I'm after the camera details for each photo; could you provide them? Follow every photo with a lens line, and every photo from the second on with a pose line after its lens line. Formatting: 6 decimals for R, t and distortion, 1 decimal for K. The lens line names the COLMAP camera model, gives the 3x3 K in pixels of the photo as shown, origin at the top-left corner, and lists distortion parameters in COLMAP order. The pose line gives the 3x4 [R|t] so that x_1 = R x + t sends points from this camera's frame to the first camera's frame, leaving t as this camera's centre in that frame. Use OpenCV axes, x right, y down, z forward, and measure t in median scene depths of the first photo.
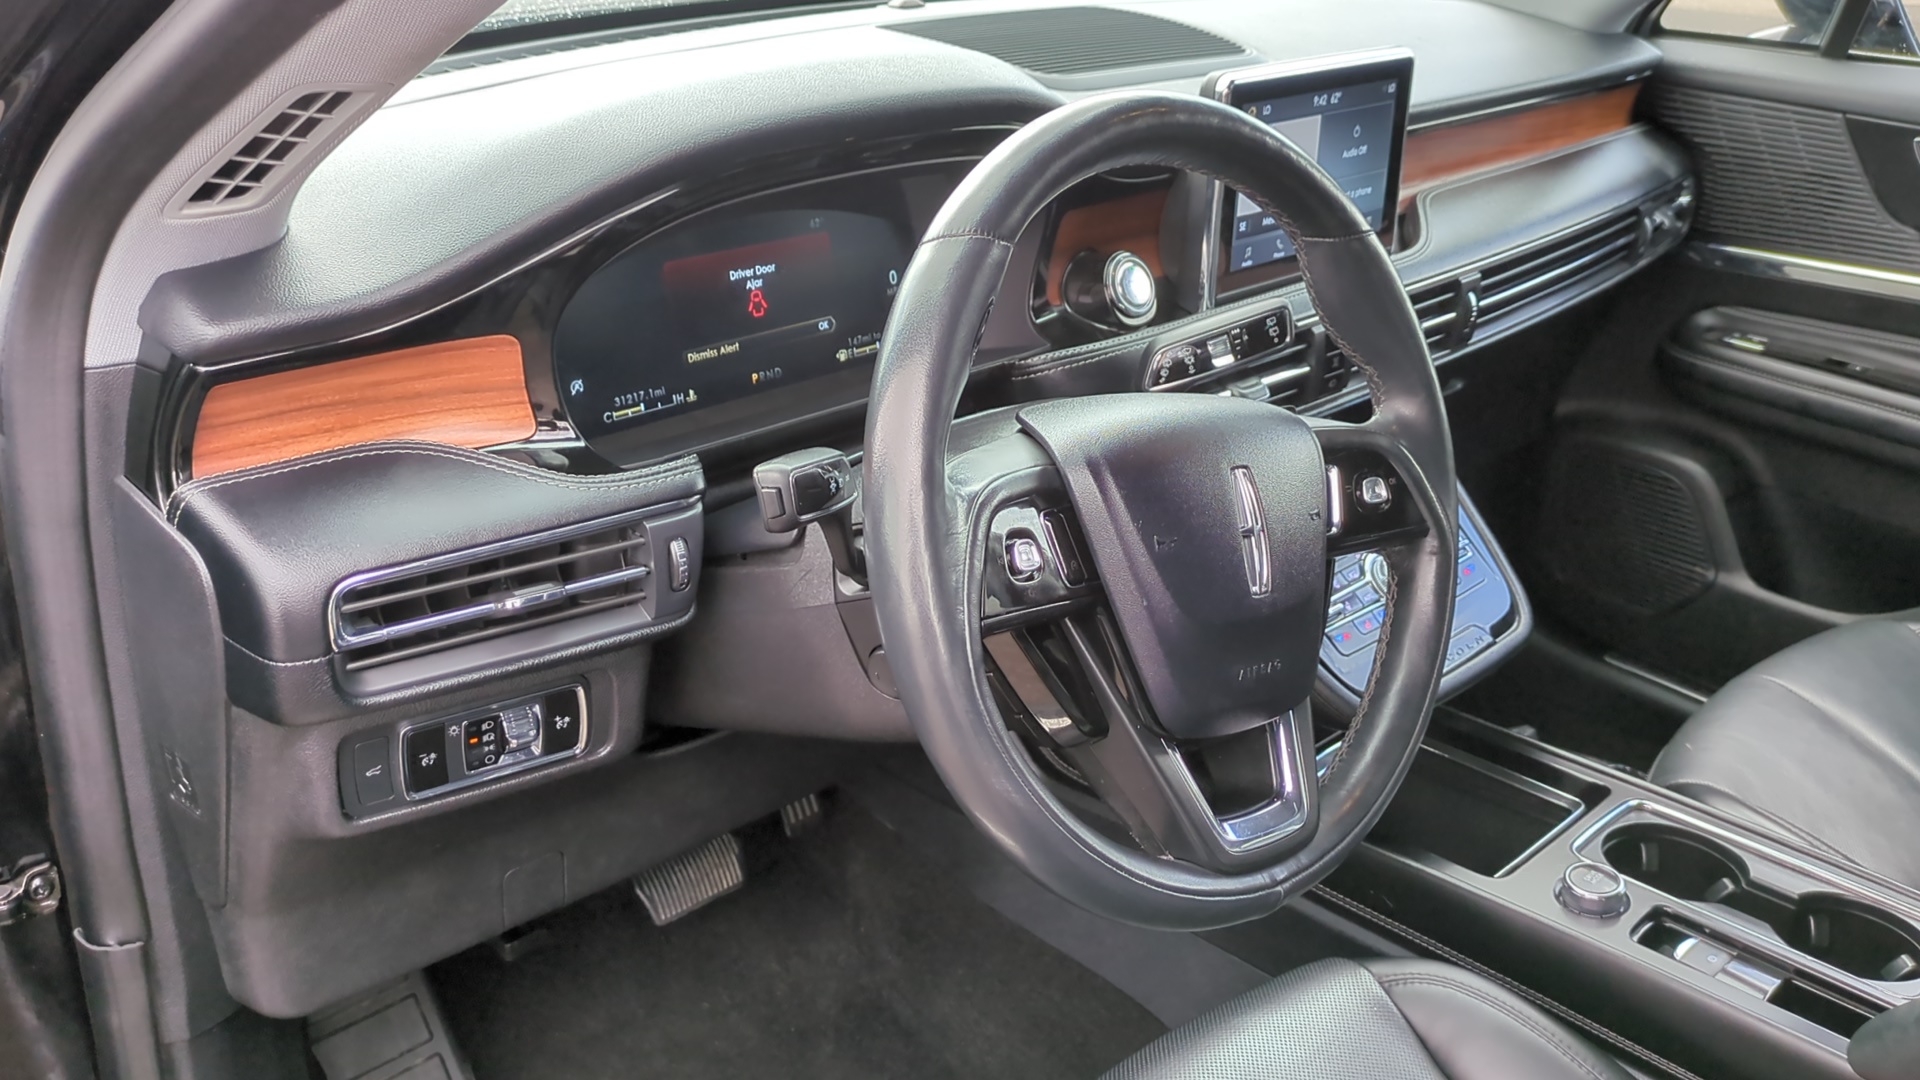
lens RADIAL K [[1648.2, 0, 968.6], [0, 1648.2, 531.4], [0, 0, 1]] dist [0.083541, -0.100047]
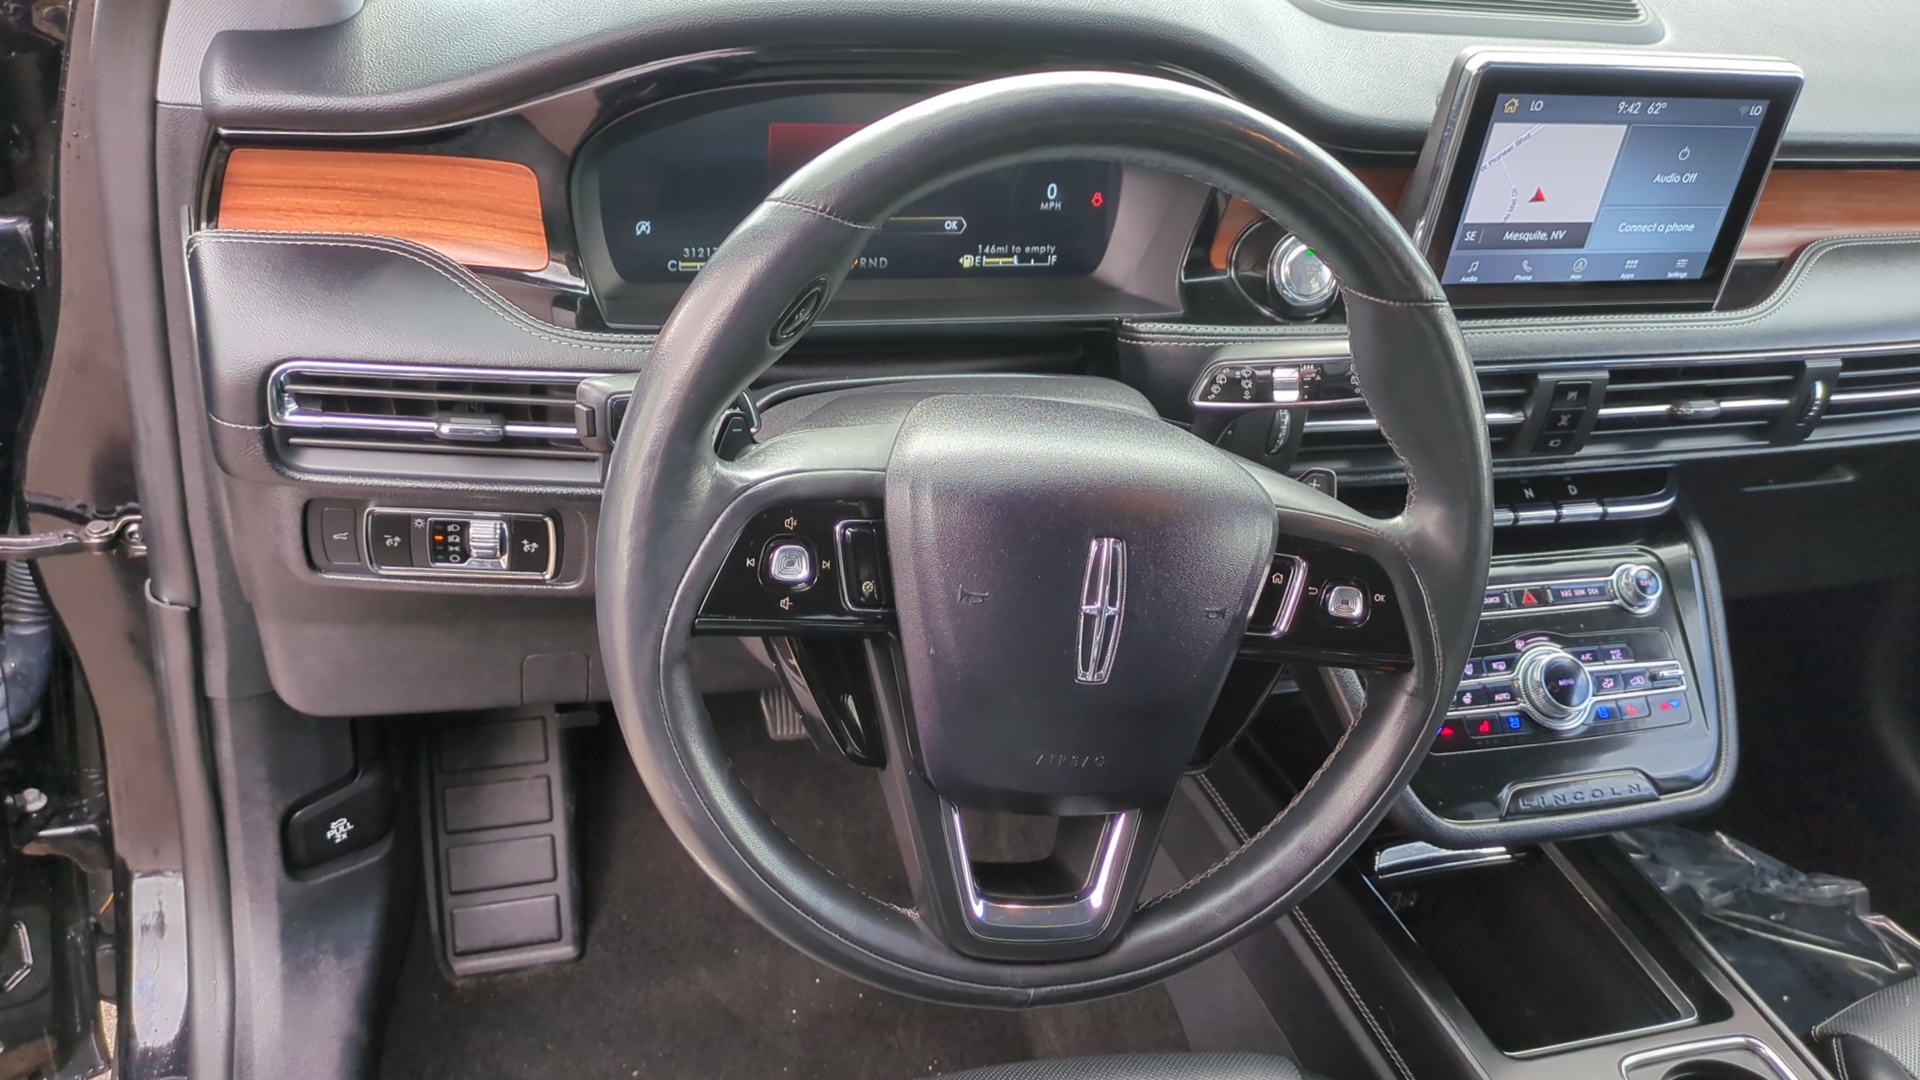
lens RADIAL K [[1648.2, 0, 968.6], [0, 1648.2, 531.4], [0, 0, 1]] dist [0.083541, -0.100047]
pose [[0.889648, 0.322656, -0.323141, 0.322818], [-0.279854, 0.944414, 0.172523, -0.145752], [0.360844, -0.063052, 0.930492, 0.146842]]
